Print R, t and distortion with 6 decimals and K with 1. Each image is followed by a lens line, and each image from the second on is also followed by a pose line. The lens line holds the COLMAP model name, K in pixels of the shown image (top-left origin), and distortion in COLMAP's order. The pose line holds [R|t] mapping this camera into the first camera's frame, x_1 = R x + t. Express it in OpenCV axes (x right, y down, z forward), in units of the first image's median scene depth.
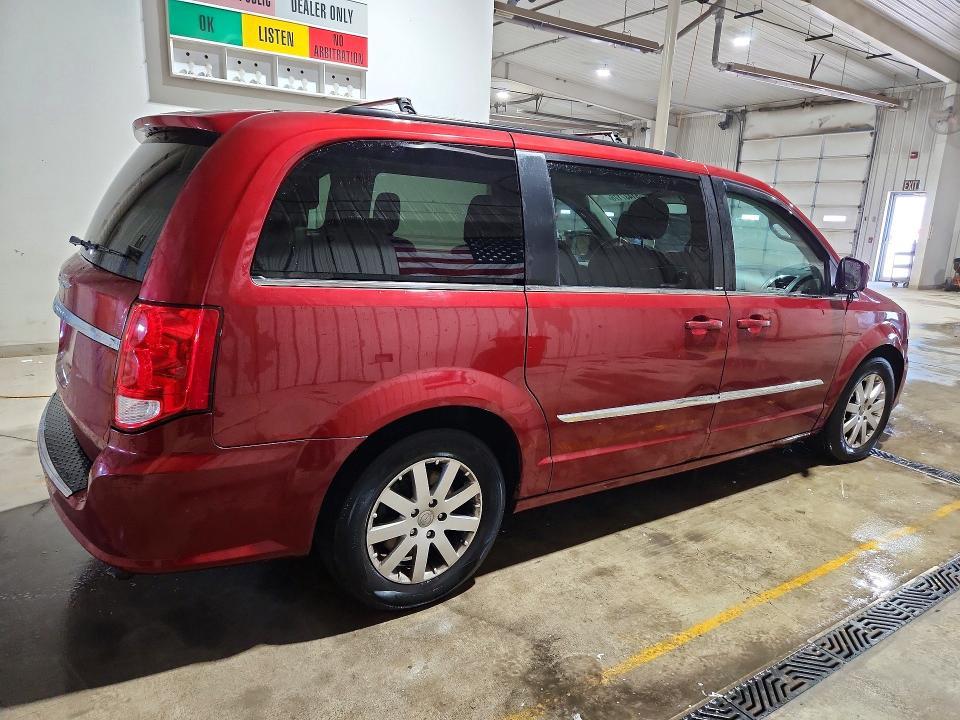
lens RADIAL K [[652.4, 0, 475.0], [0, 652.4, 365.5], [0, 0, 1]] dist [0.067599, -0.058644]
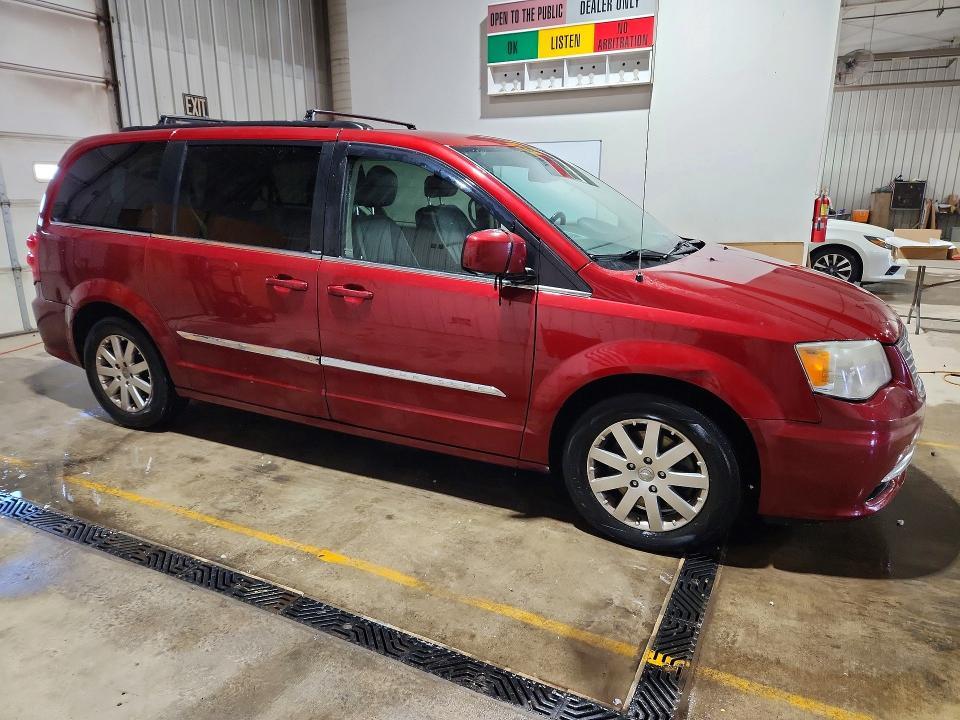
lens RADIAL K [[652.4, 0, 475.0], [0, 652.4, 365.5], [0, 0, 1]] dist [0.067599, -0.058644]
pose [[0.485106, 0.185409, -0.854573, 1.309299], [-0.183270, 0.977116, 0.107961, -0.093827], [0.855035, 0.104245, 0.507985, 0.664172]]
